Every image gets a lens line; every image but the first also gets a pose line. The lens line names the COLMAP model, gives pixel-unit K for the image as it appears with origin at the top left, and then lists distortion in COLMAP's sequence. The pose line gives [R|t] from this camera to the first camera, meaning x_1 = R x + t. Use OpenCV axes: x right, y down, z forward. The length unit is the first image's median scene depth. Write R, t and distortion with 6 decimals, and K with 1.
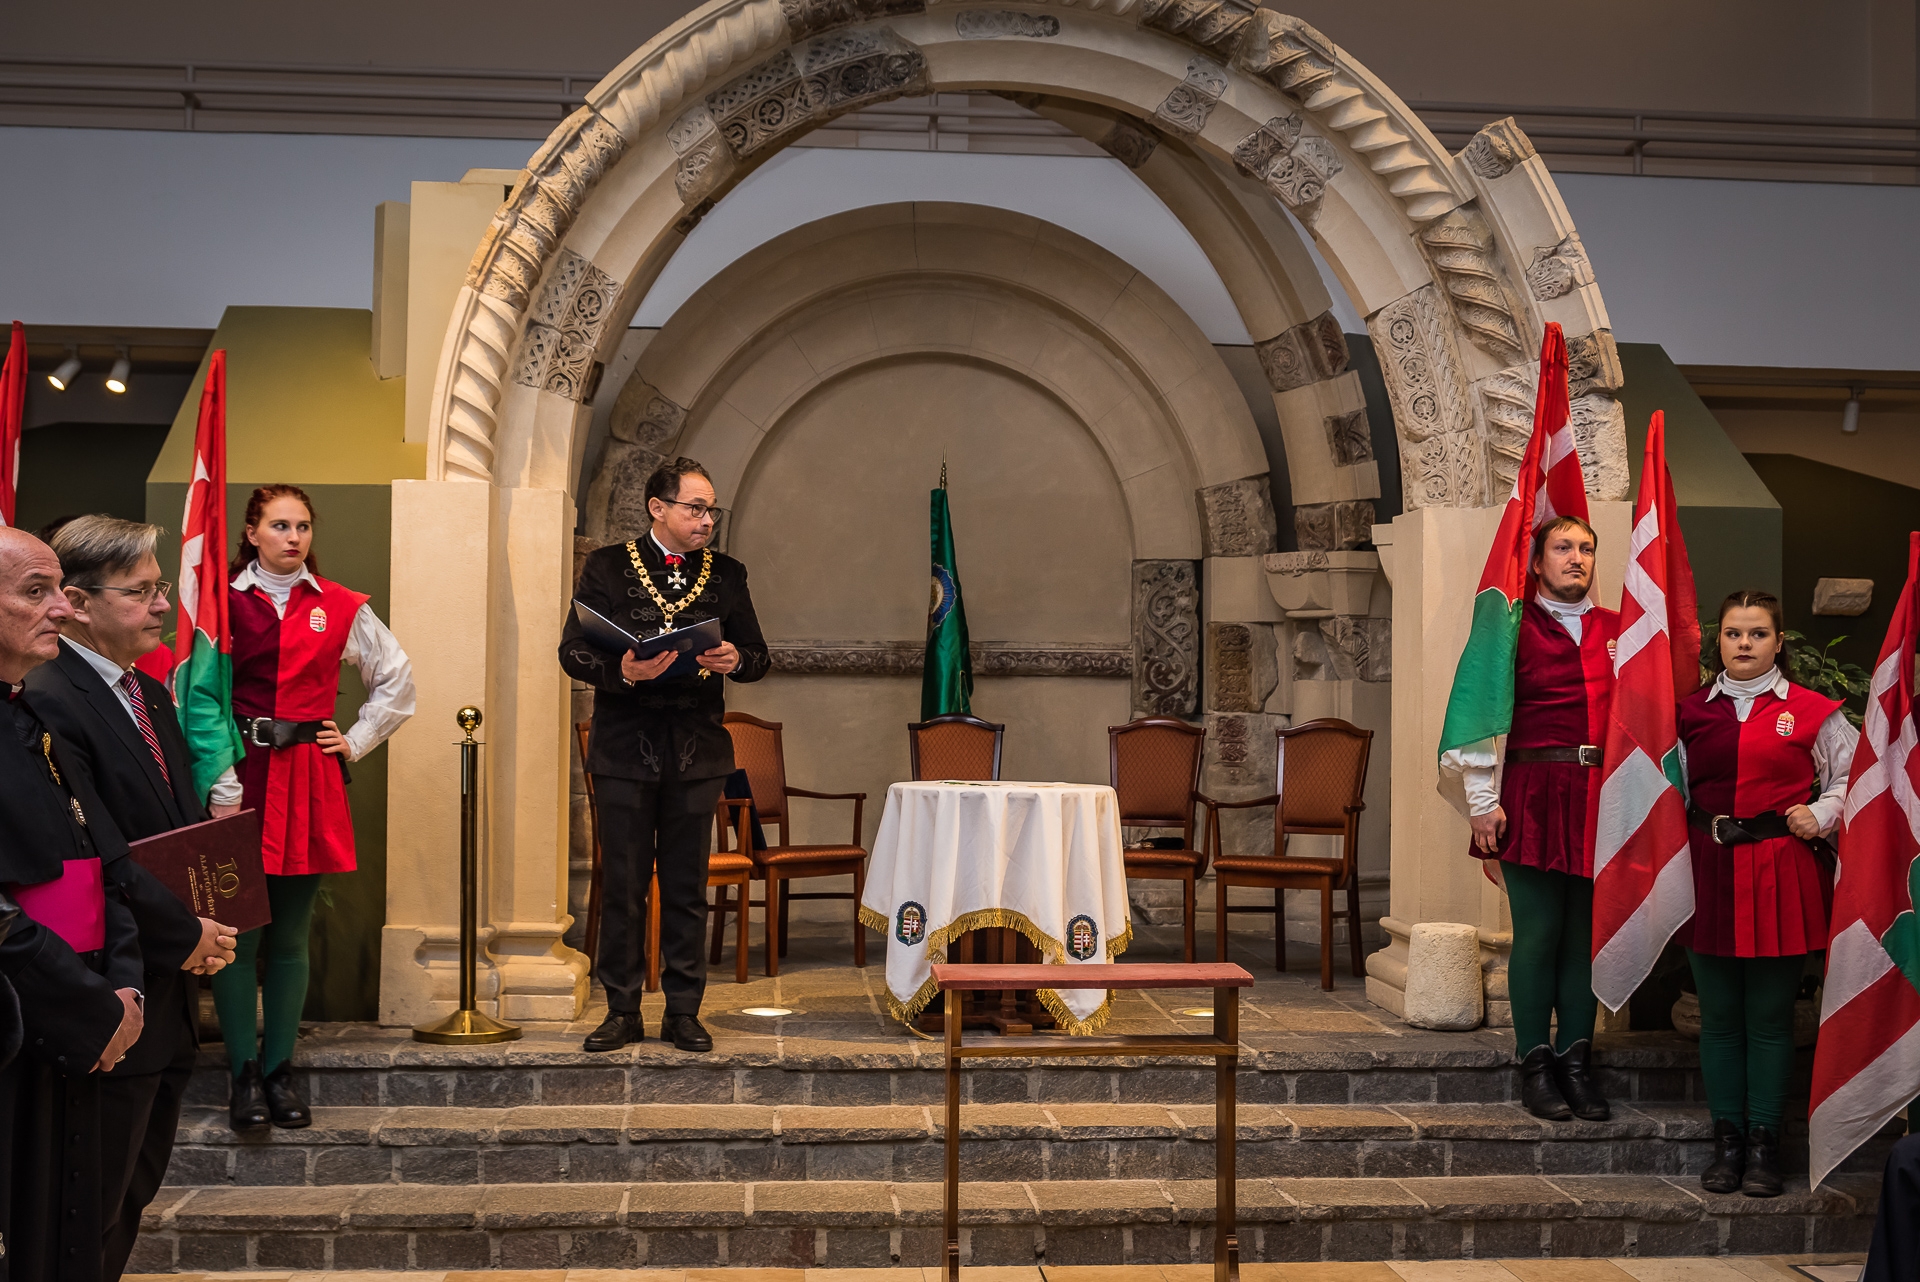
lens RADIAL K [[2232.9, 0, 955.7], [0, 2232.9, 630.6], [0, 0, 1]] dist [-0.061532, 0.000000]
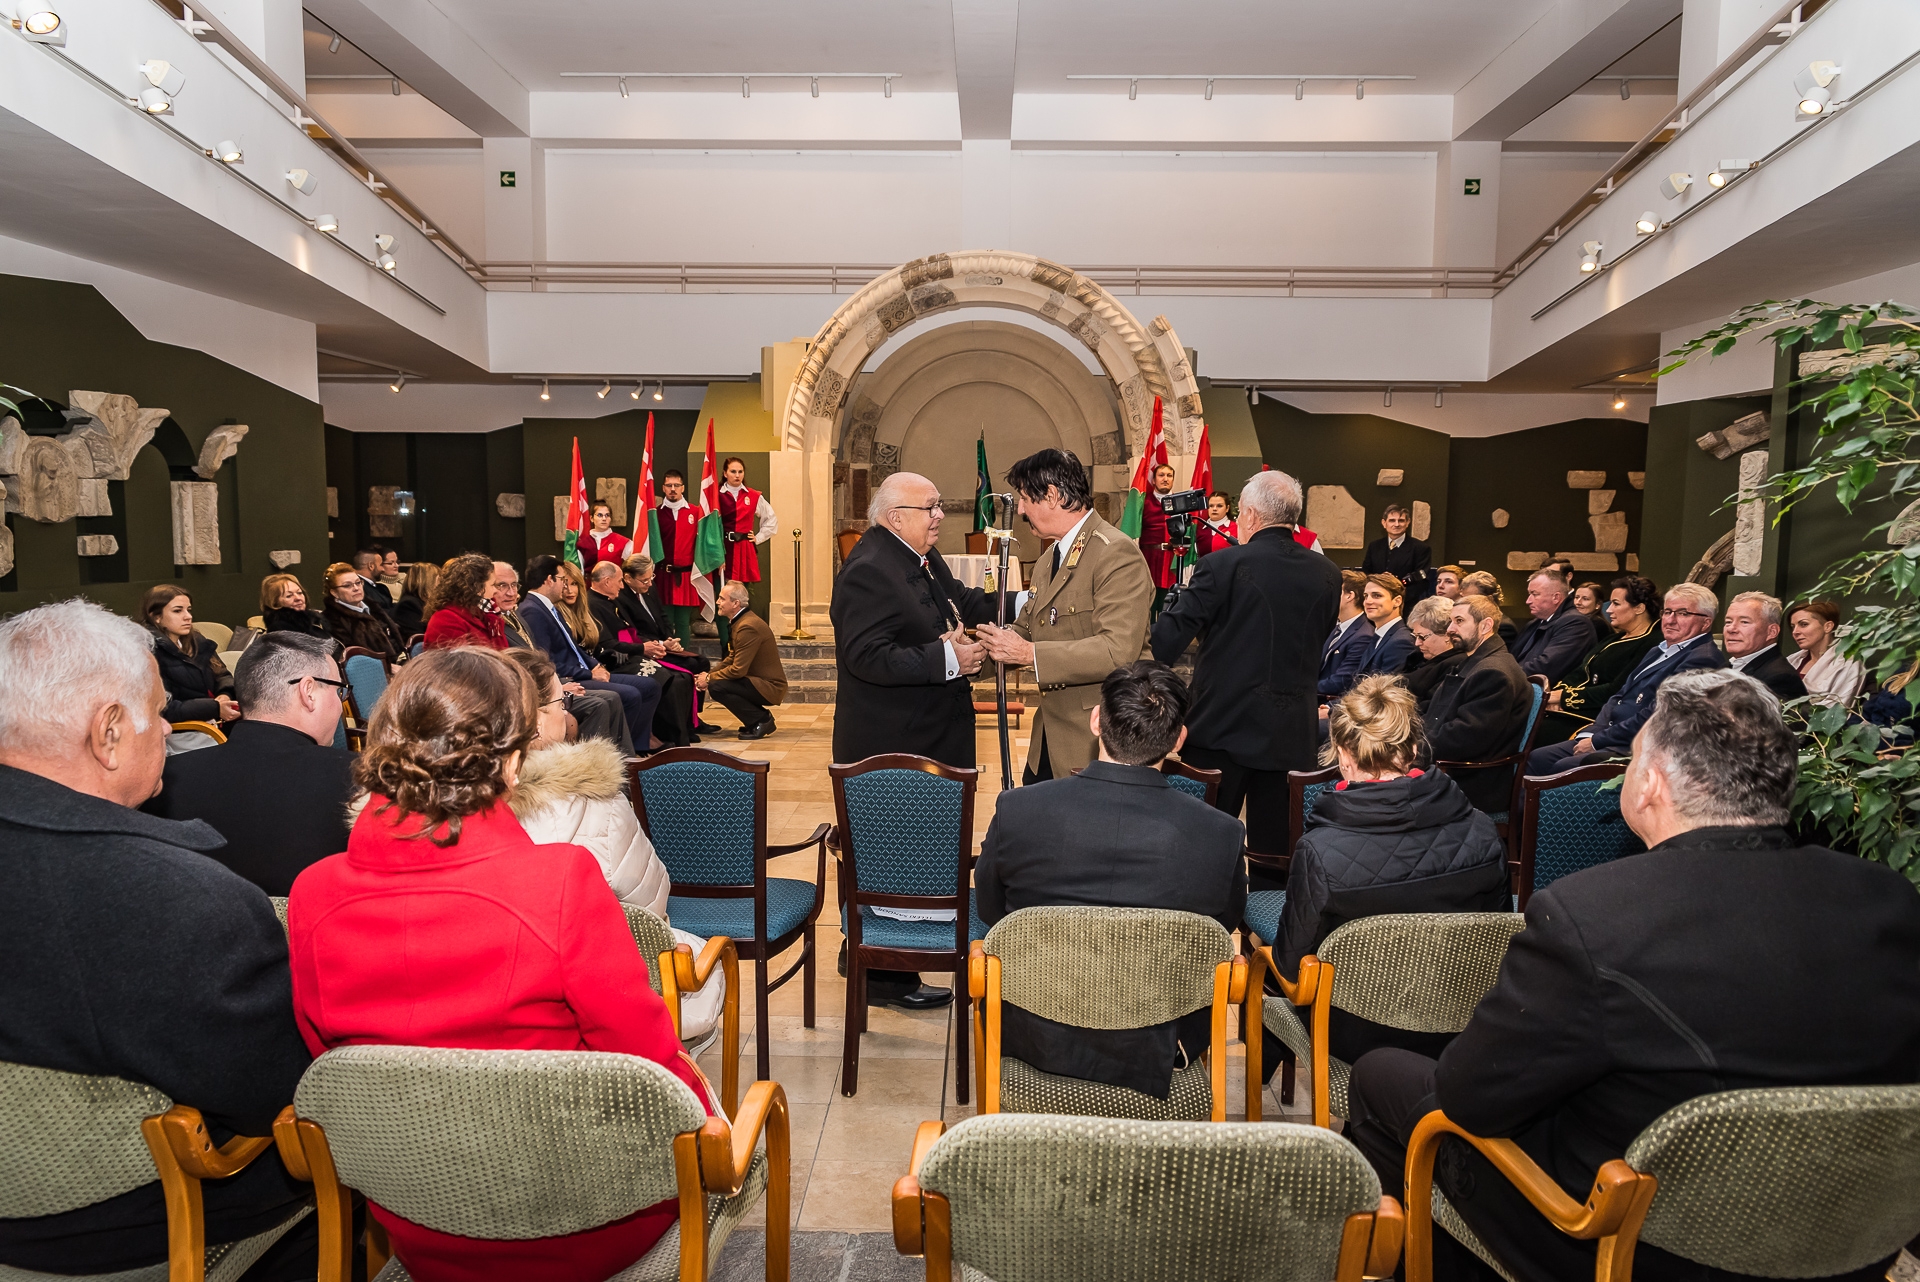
lens RADIAL K [[1315.2, 0, 969.7], [0, 1315.2, 647.1], [0, 0, 1]] dist [-0.004598, -0.003736]
pose [[0.995223, 0.011853, -0.096907, 0.171538], [0.001302, 0.990903, 0.134568, -0.041842], [0.097620, -0.134052, 0.986154, -0.684283]]
